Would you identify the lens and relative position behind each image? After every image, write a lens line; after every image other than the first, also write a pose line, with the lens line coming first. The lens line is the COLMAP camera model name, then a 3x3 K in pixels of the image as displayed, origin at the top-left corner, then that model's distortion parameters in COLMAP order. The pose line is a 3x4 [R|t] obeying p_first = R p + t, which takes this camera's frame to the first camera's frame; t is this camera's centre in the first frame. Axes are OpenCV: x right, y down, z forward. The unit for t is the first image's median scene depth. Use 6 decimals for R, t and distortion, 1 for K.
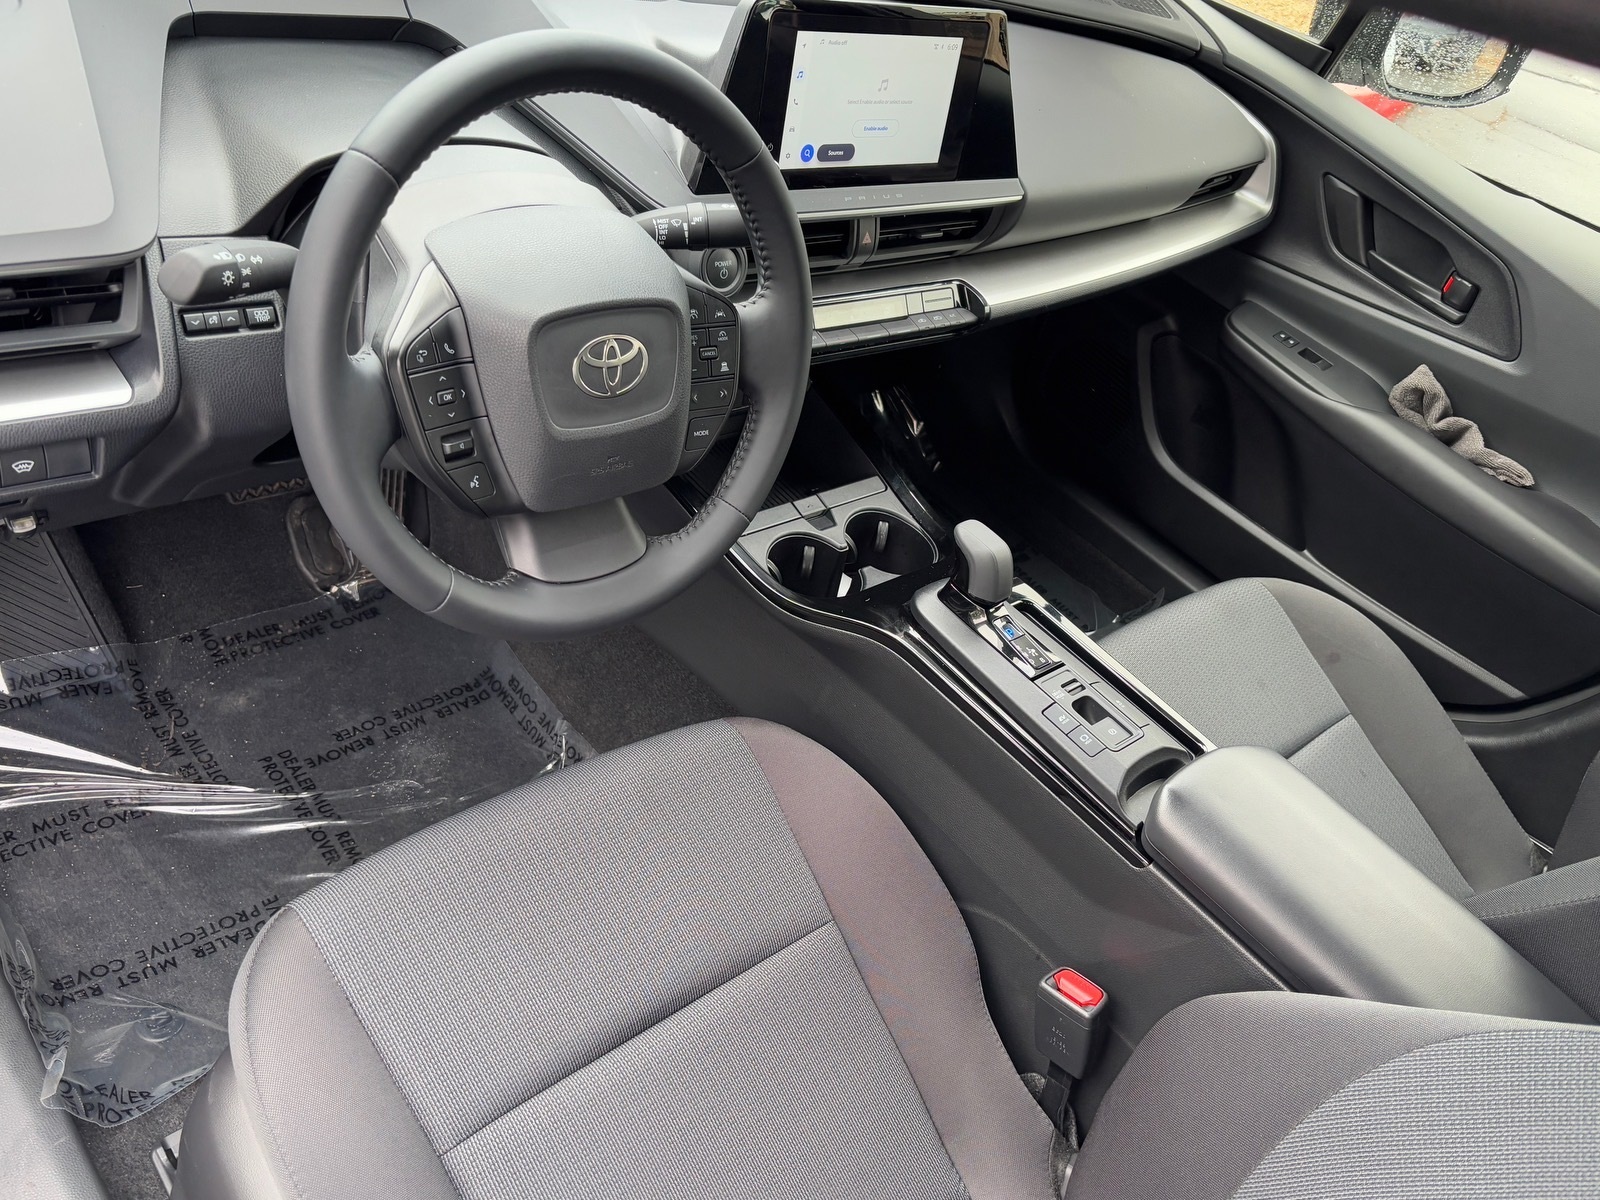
lens RADIAL K [[1297.9, 0, 812.1], [0, 1297.9, 614.8], [0, 0, 1]] dist [0.042857, -0.047169]
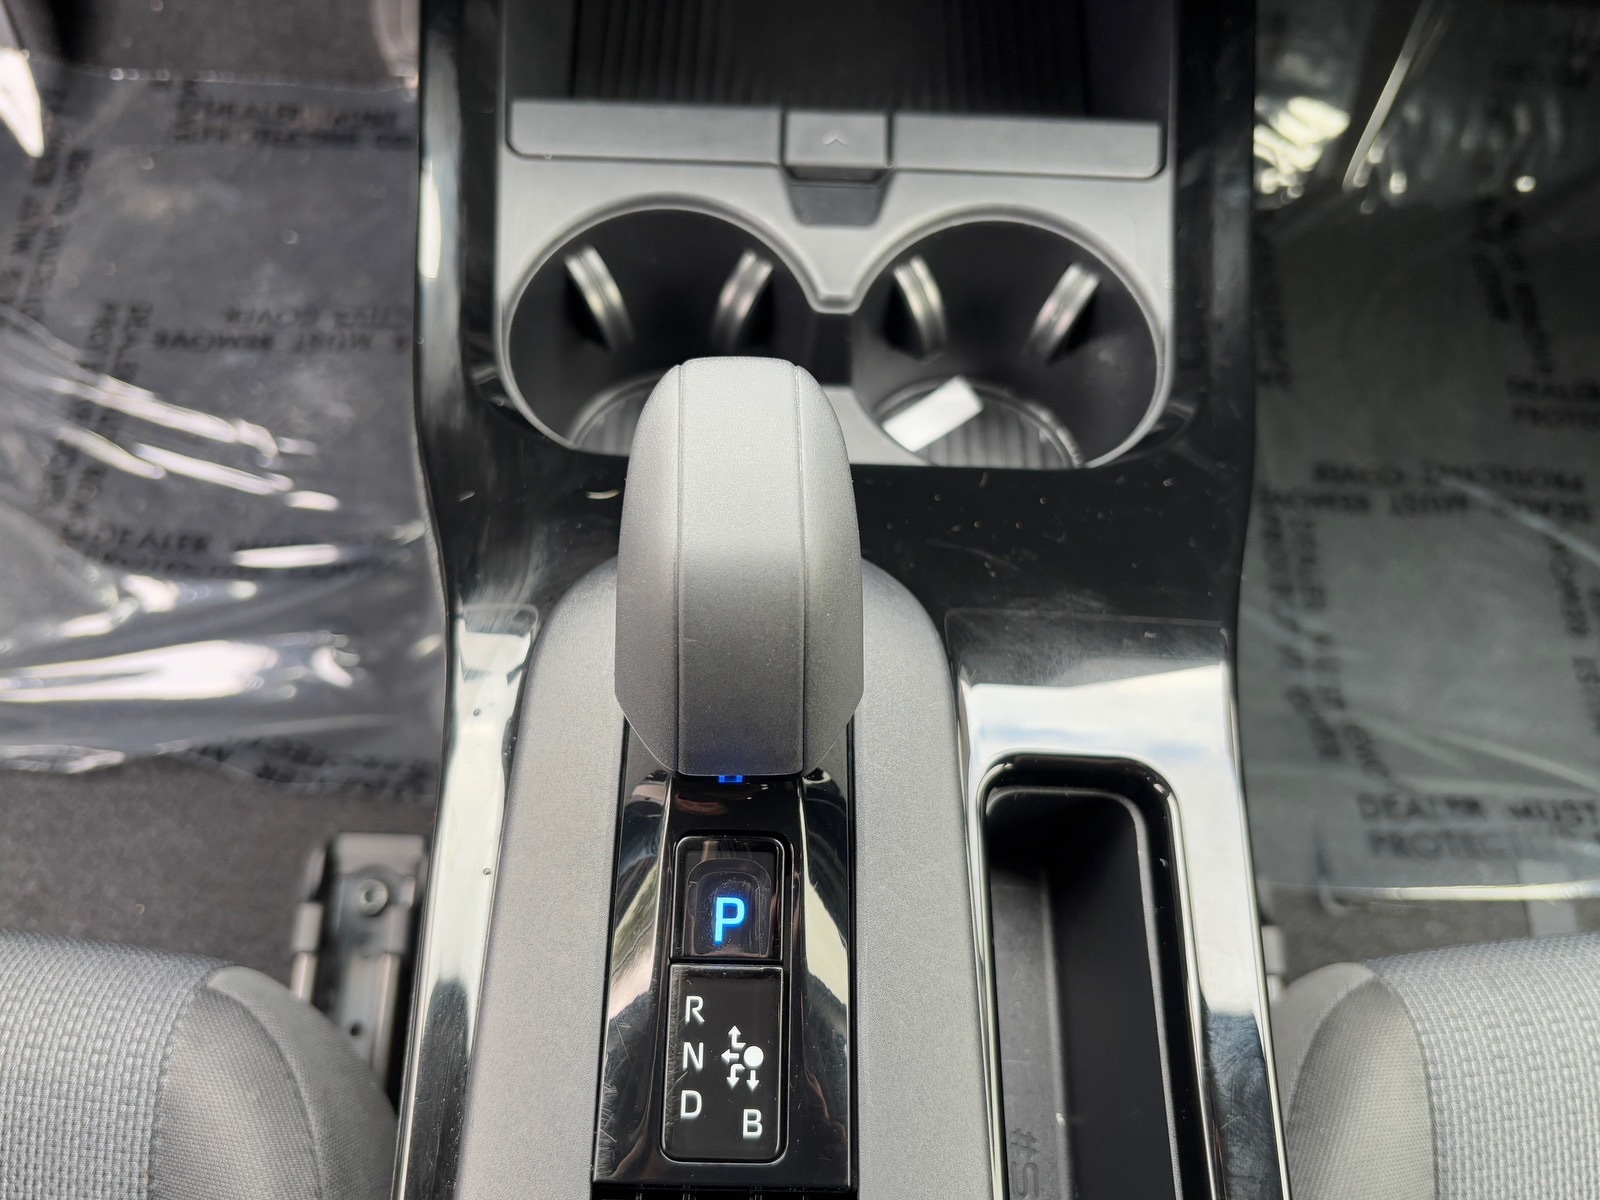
lens RADIAL K [[1340.7, 0, 786.0], [0, 1340.7, 605.5], [0, 0, 1]] dist [-0.001308, 0.002016]
pose [[0.717302, 0.468543, -0.515699, 0.241891], [-0.311618, 0.877716, 0.364018, -0.113430], [0.623195, -0.100410, 0.775594, 0.816504]]
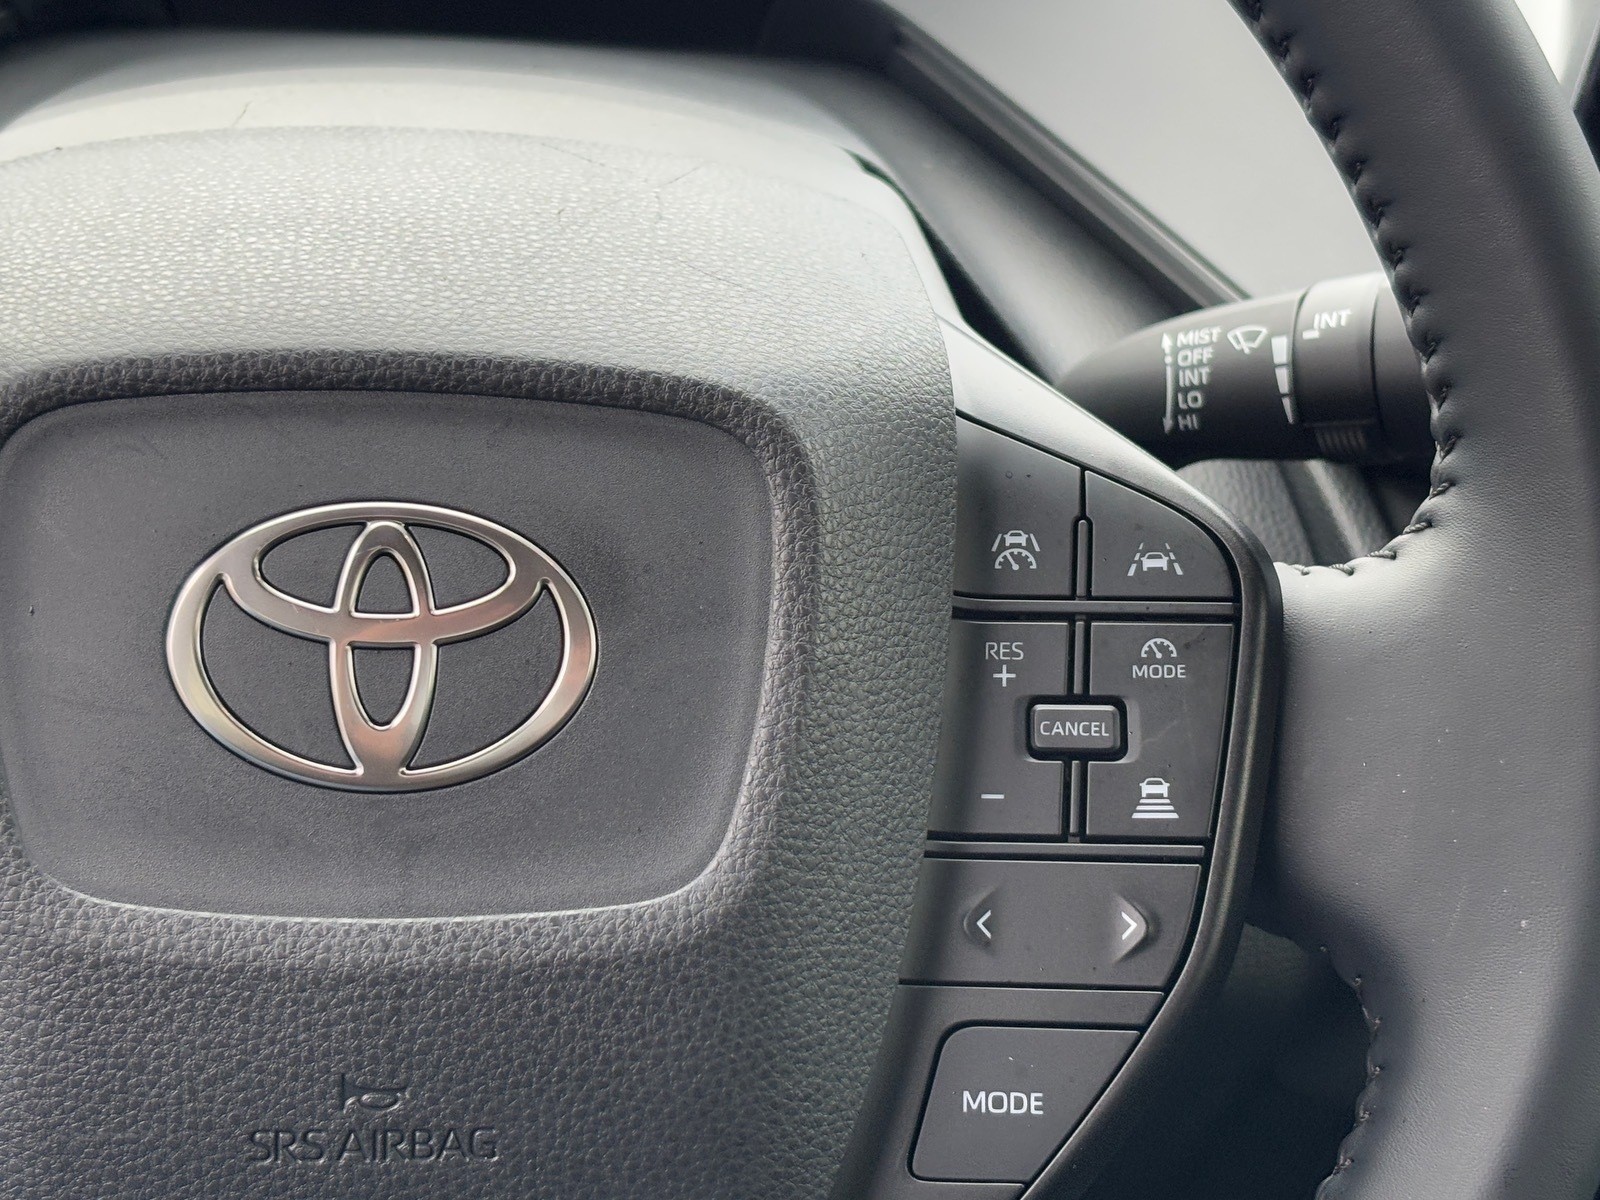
lens RADIAL K [[2887.8, 0, 796.3], [0, 2887.8, 593.8], [0, 0, 1]] dist [0.117420, 0.000000]
pose [[0.797054, -0.042950, -0.602378, 0.132706], [-0.240190, 0.892635, -0.381460, -0.023471], [0.554088, 0.448730, 0.701162, 0.495835]]
